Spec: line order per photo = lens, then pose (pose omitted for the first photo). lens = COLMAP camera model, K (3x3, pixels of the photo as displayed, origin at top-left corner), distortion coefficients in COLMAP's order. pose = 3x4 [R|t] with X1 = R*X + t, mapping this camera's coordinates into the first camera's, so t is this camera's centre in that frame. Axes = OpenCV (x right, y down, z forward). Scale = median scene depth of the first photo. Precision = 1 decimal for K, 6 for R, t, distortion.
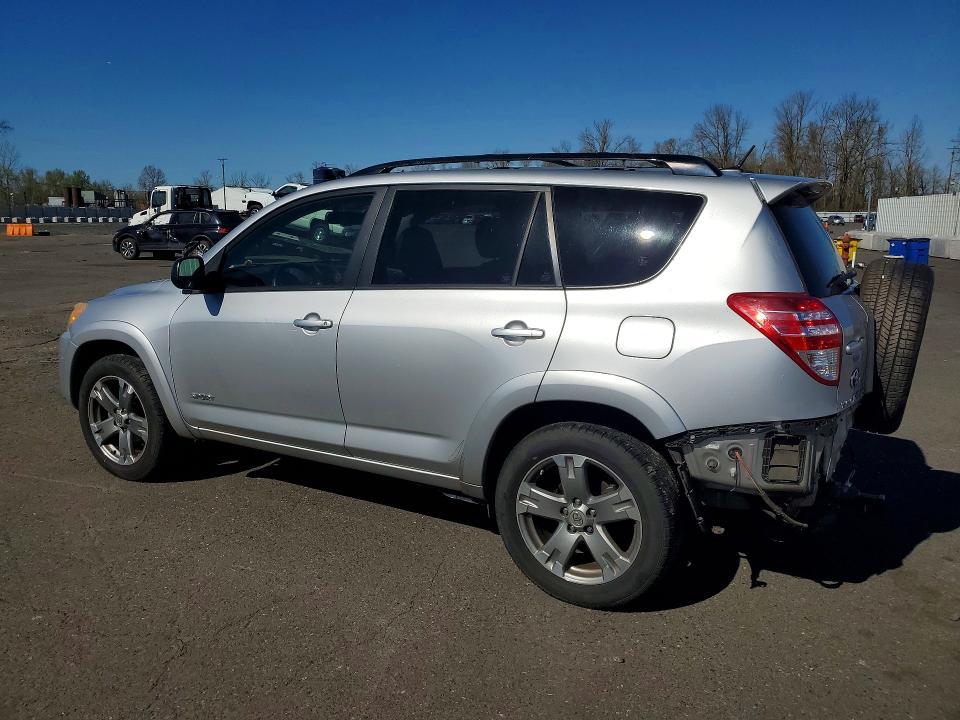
lens RADIAL K [[700.4, 0, 480.0], [0, 700.4, 360.0], [0, 0, 1]] dist [0.003902, 0.000653]
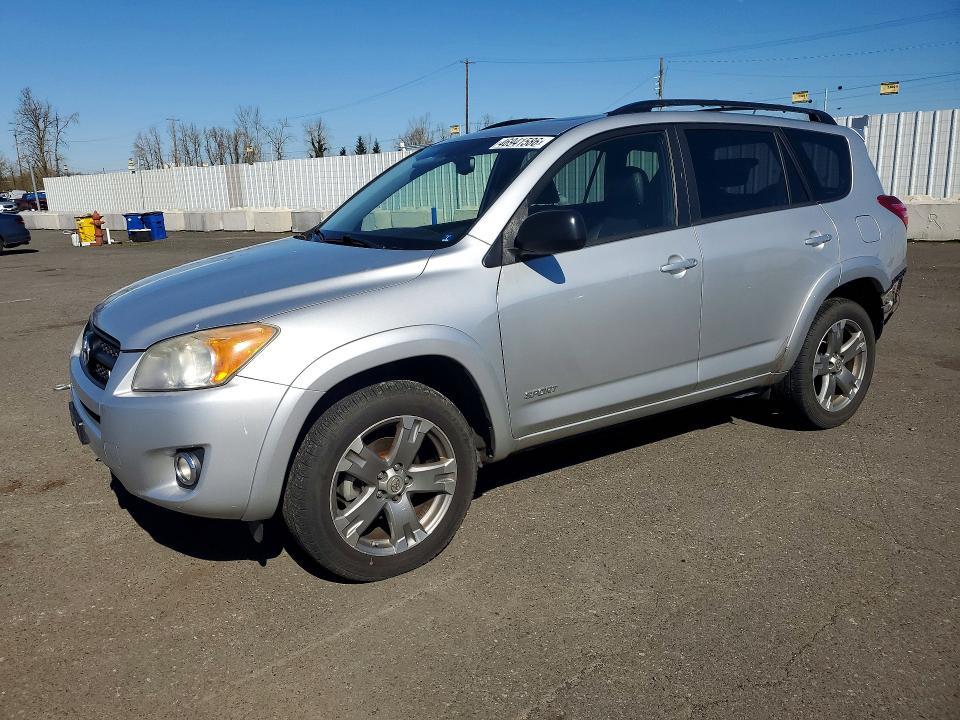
lens RADIAL K [[738.2, 0, 480.0], [0, 738.2, 360.0], [0, 0, 1]] dist [-0.004340, -0.002098]
pose [[0.516242, -0.237543, 0.822841, -1.200381], [0.223358, 0.964860, 0.138410, -0.123477], [-0.826804, 0.112335, 0.551158, 0.649729]]
